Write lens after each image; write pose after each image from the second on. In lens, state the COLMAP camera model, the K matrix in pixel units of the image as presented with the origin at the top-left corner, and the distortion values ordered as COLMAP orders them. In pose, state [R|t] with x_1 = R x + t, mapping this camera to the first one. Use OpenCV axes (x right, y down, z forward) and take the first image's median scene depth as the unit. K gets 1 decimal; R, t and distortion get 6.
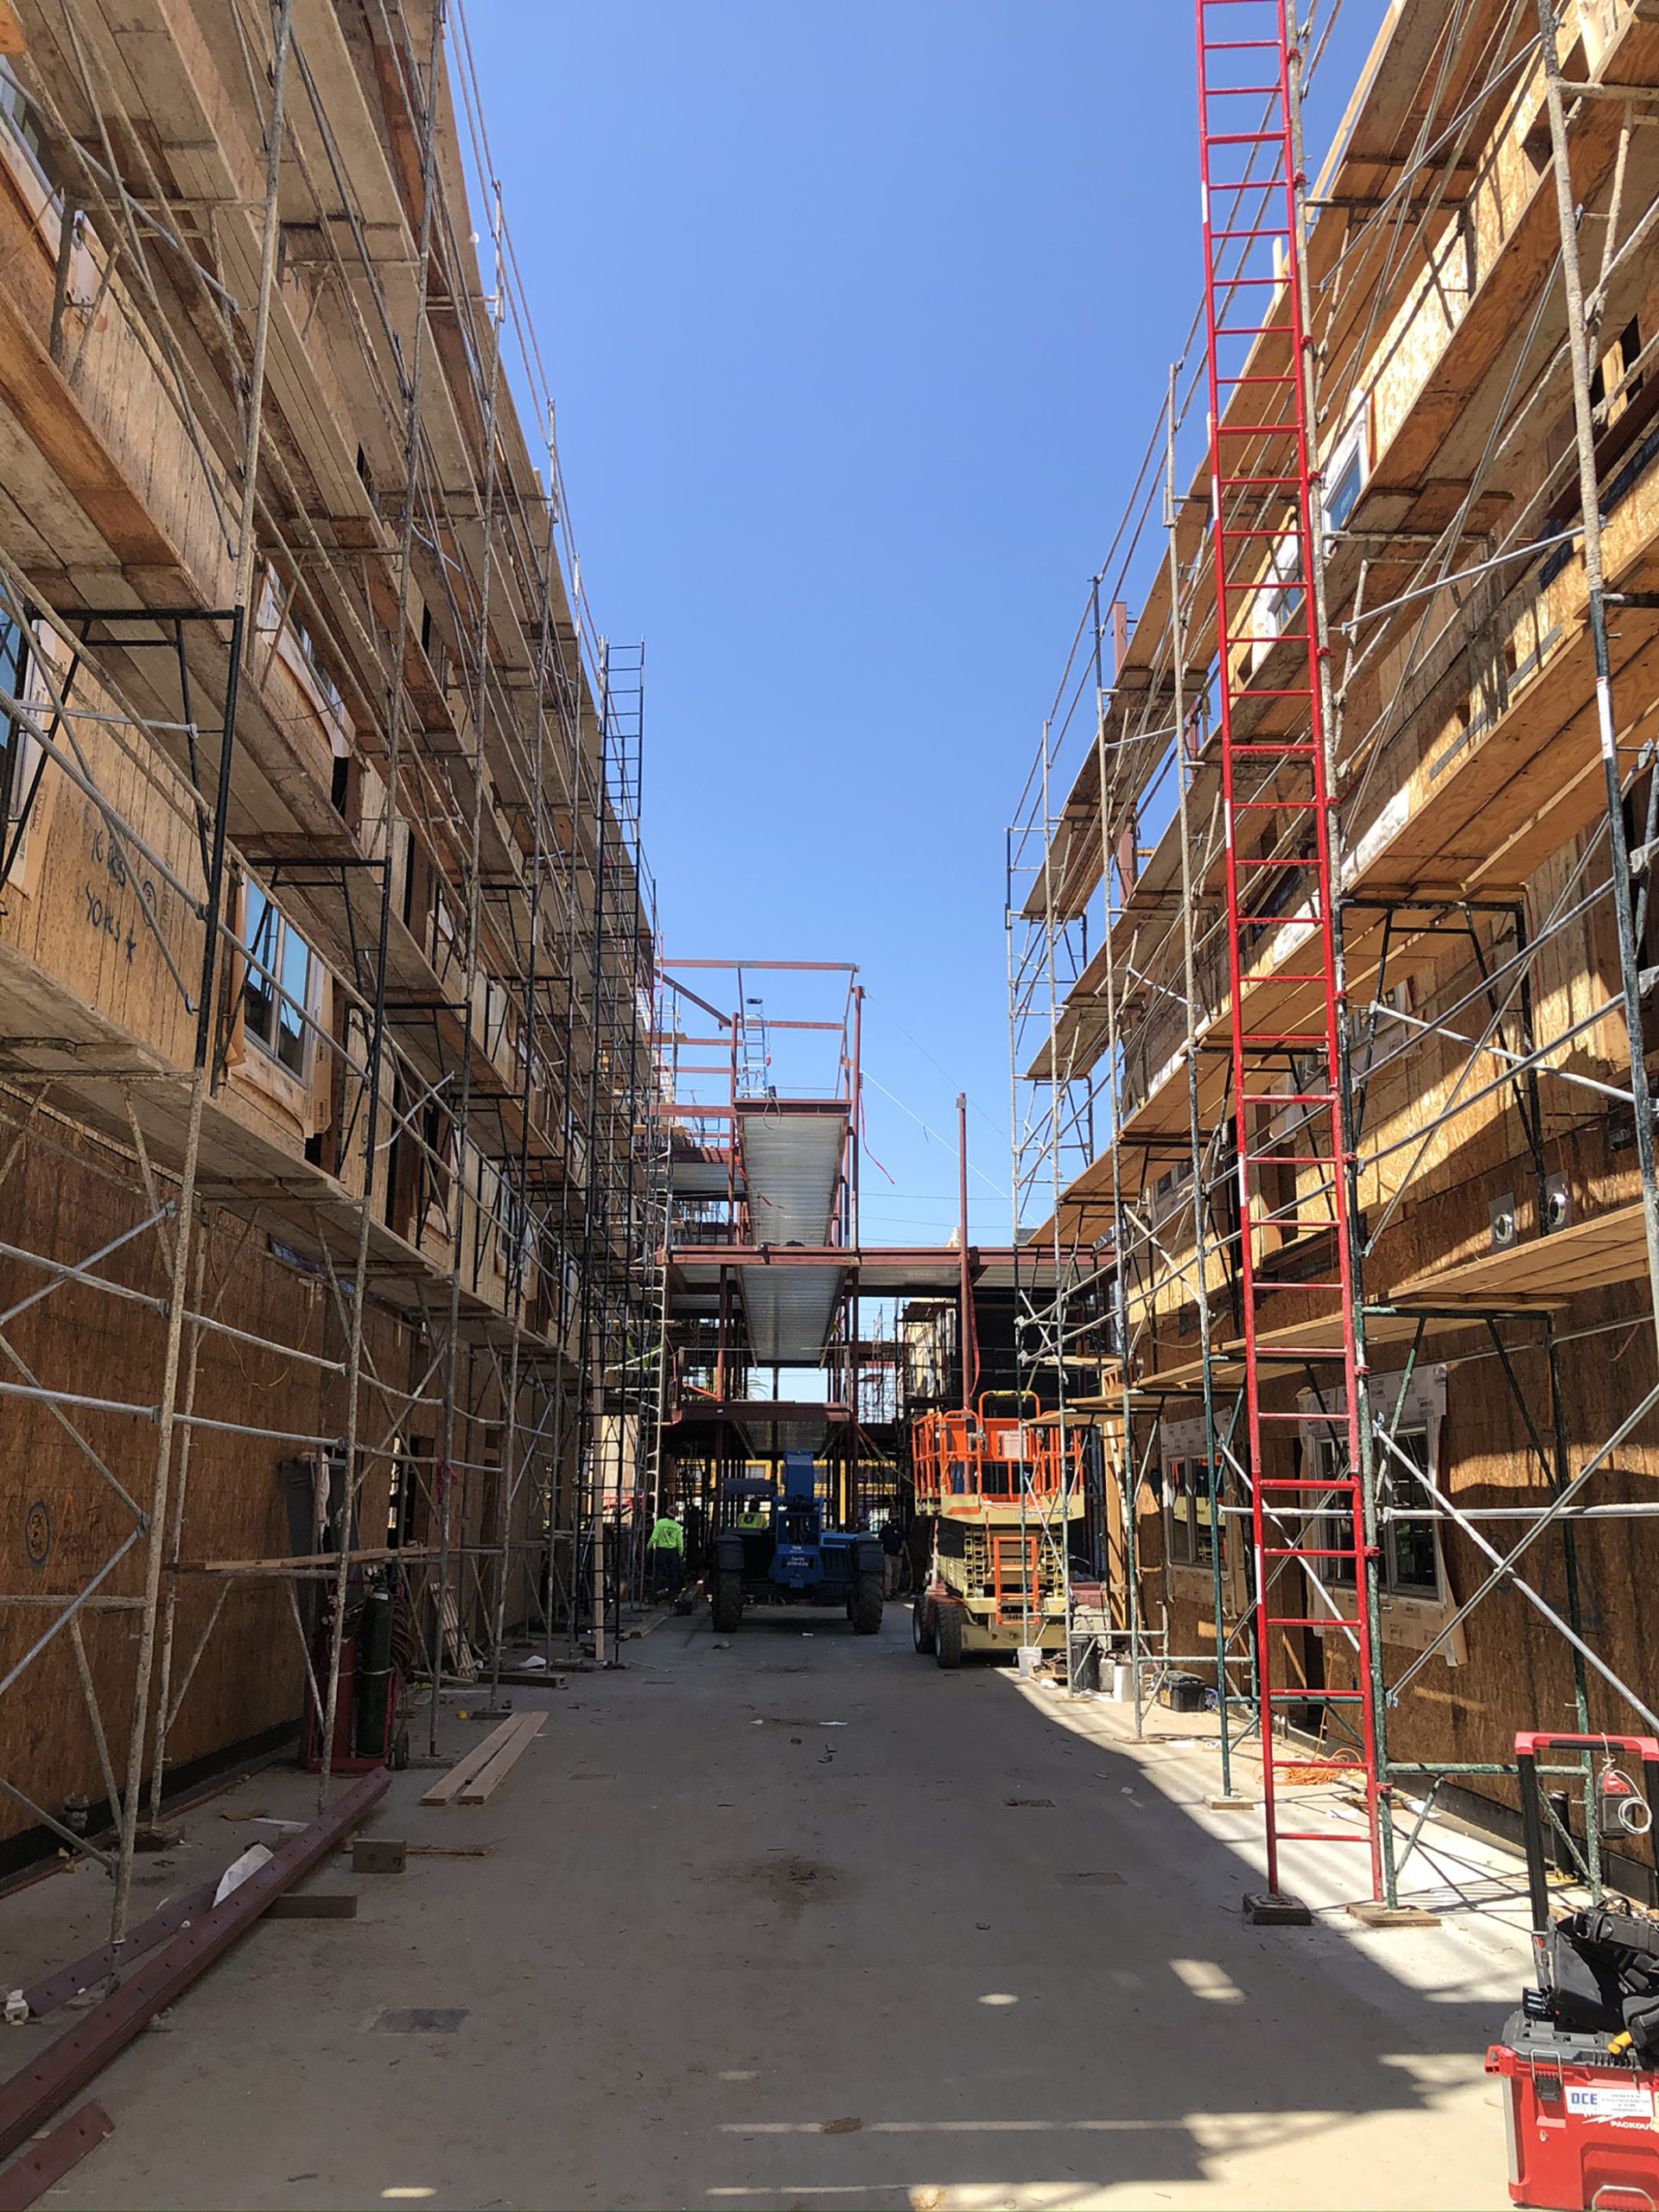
lens RADIAL K [[1818.9, 0, 829.5], [0, 1818.9, 1106.0], [0, 0, 1]] dist [0.007815, 0.002242]
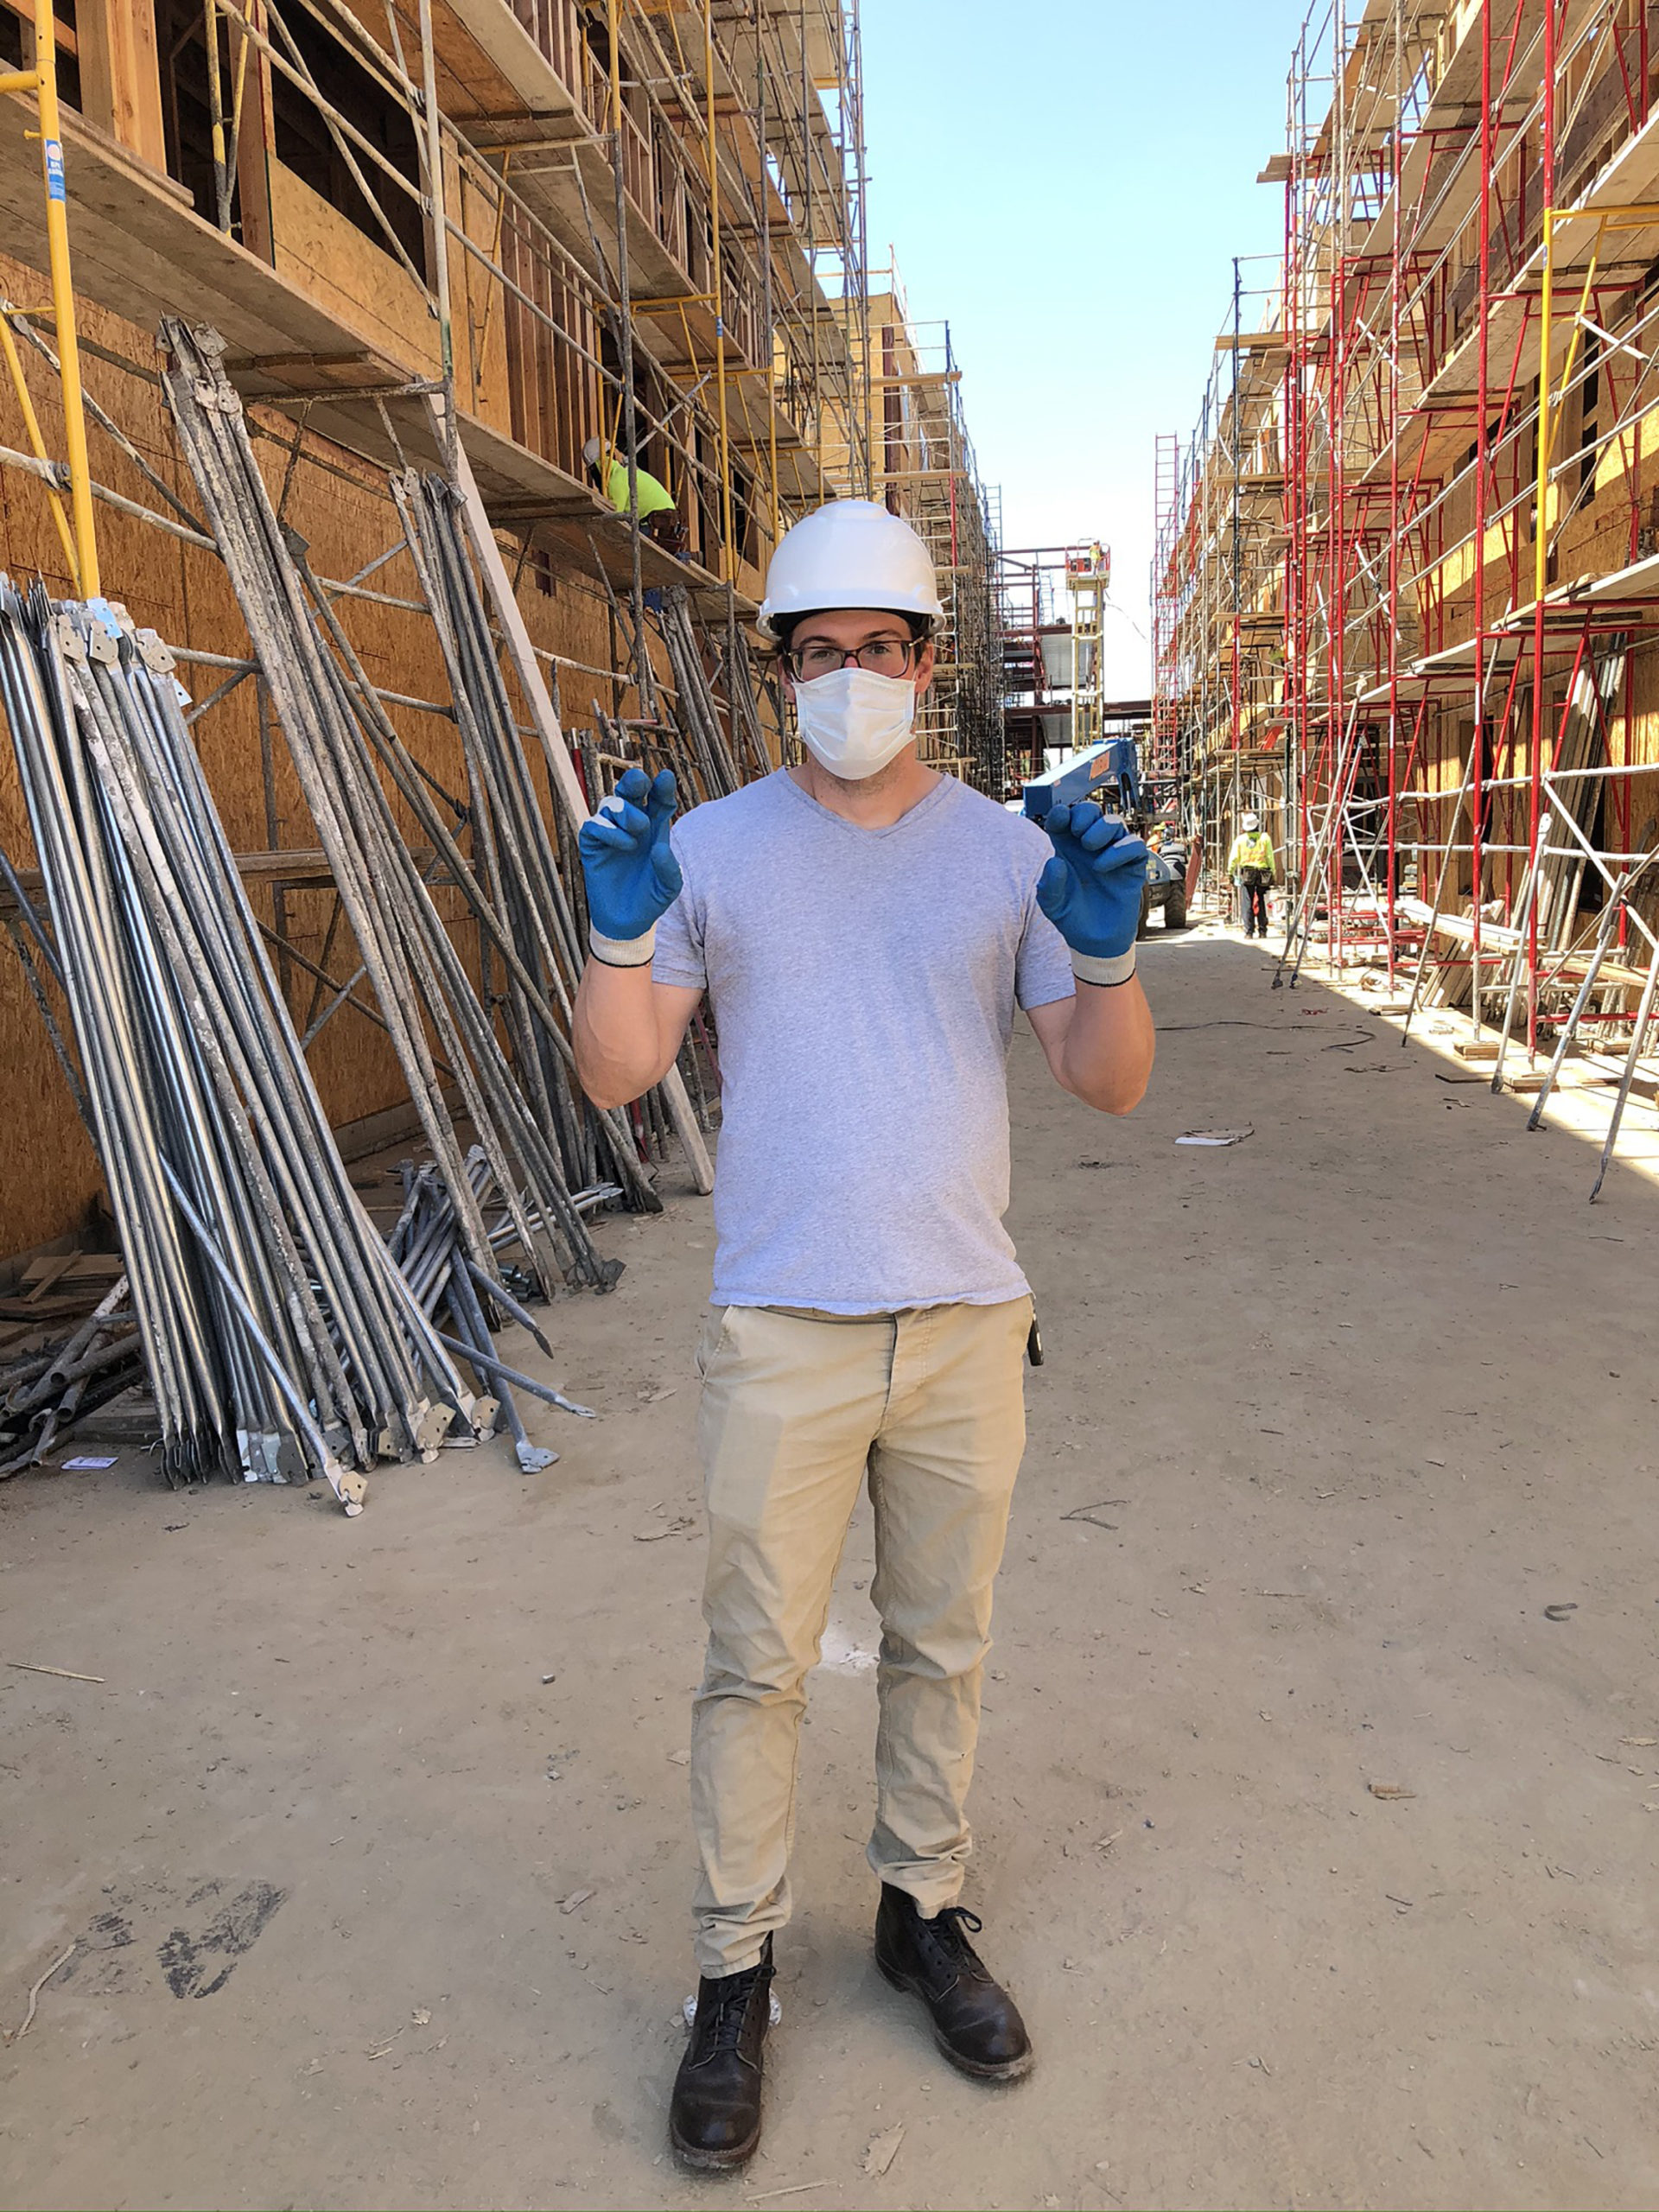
lens RADIAL K [[1818.9, 0, 829.5], [0, 1818.9, 1106.0], [0, 0, 1]] dist [0.007815, 0.002242]
pose [[0.987811, -0.014823, -0.154949, 0.018957], [0.071337, 0.927869, 0.366018, -0.205672], [0.138347, -0.372611, 0.917617, -0.827225]]
